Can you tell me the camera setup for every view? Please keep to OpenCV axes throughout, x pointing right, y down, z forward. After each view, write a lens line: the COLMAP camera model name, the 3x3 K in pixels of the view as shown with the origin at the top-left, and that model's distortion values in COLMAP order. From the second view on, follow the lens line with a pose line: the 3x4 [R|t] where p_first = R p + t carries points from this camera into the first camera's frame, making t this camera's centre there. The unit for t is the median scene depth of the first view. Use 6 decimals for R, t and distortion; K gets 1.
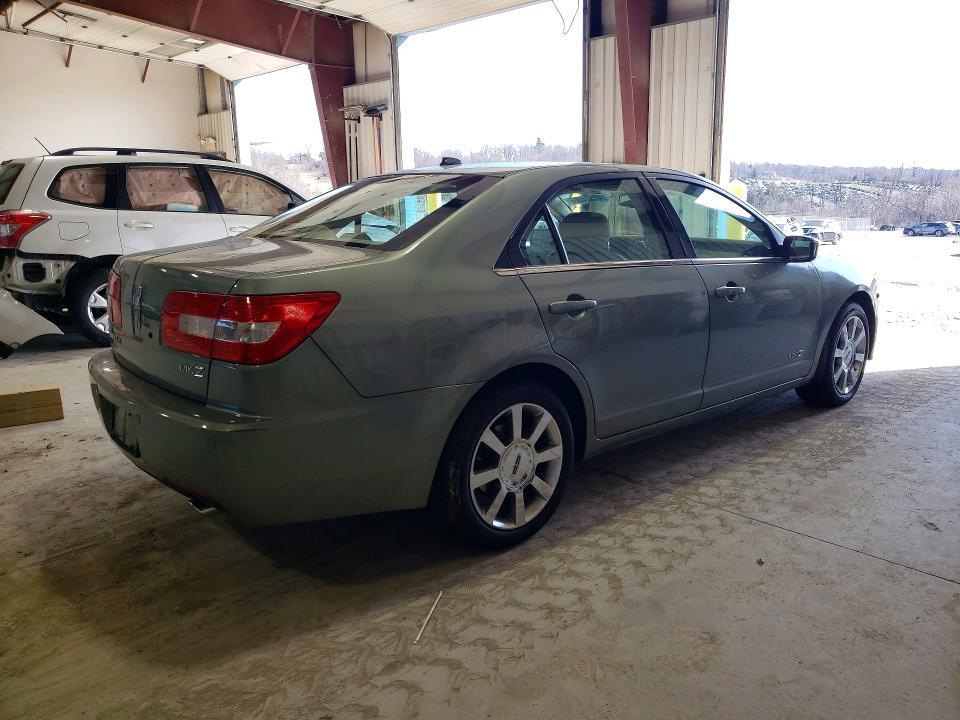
lens RADIAL K [[740.4, 0, 480.0], [0, 740.4, 360.0], [0, 0, 1]] dist [0.011841, 0.012244]
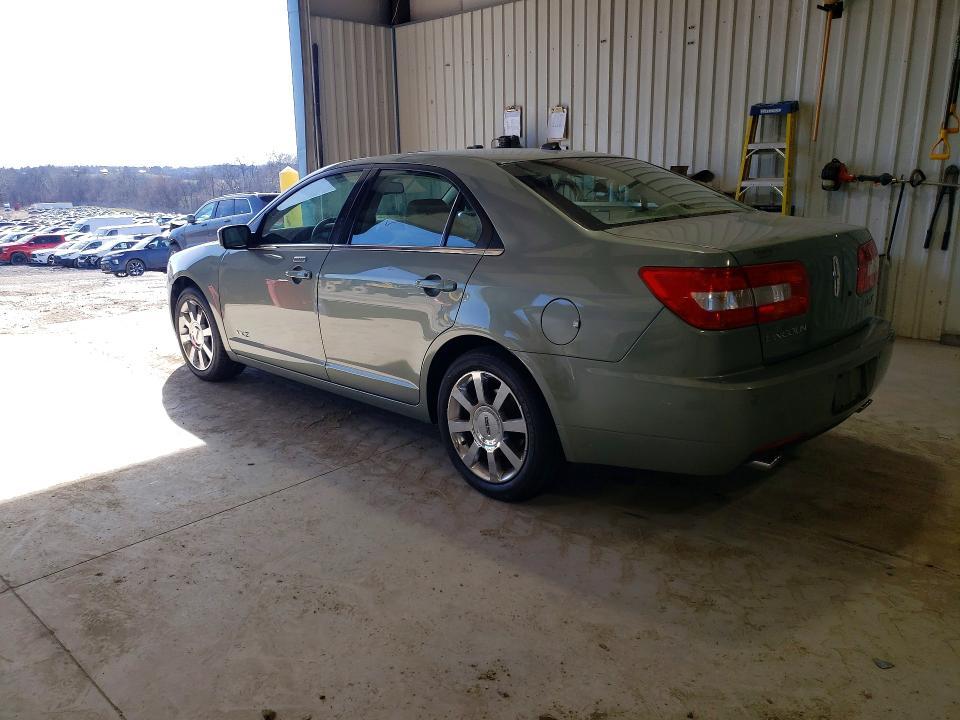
lens RADIAL K [[744.1, 0, 480.0], [0, 744.1, 360.0], [0, 0, 1]] dist [-0.002266, -0.001935]
pose [[-0.054806, -0.228987, 0.971885, -1.493520], [0.238402, 0.942197, 0.235436, -0.327423], [-0.969619, 0.244603, 0.002953, 1.515007]]
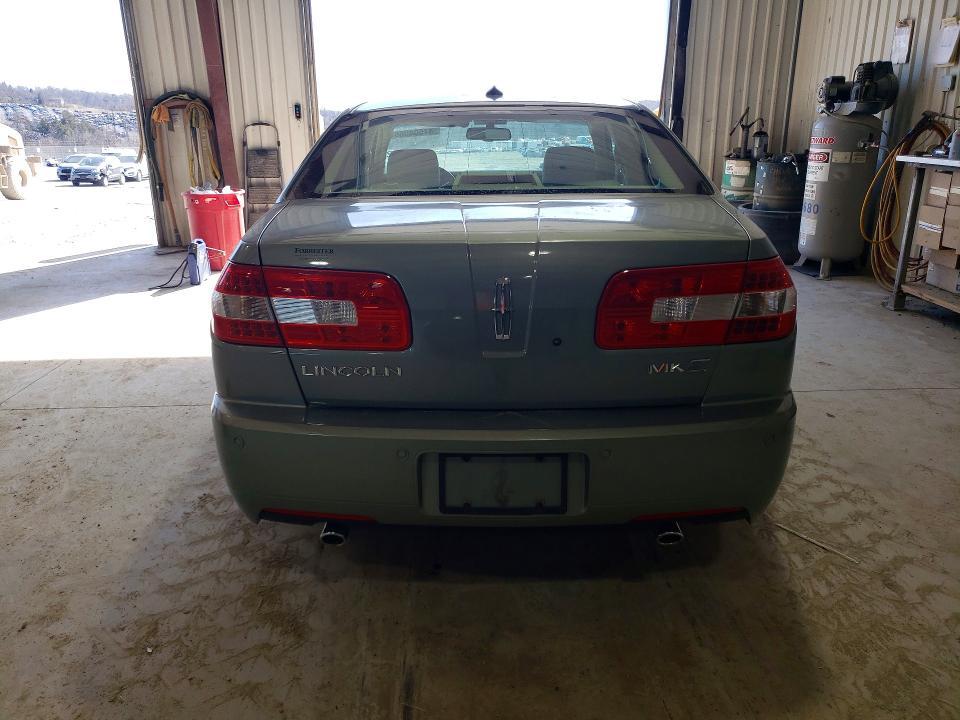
lens RADIAL K [[740.4, 0, 480.0], [0, 740.4, 360.0], [0, 0, 1]] dist [0.011841, 0.012244]
pose [[0.671210, -0.225921, 0.706000, -0.954079], [0.163719, 0.974085, 0.156057, -0.131032], [-0.722961, 0.010839, 0.690804, 0.547846]]
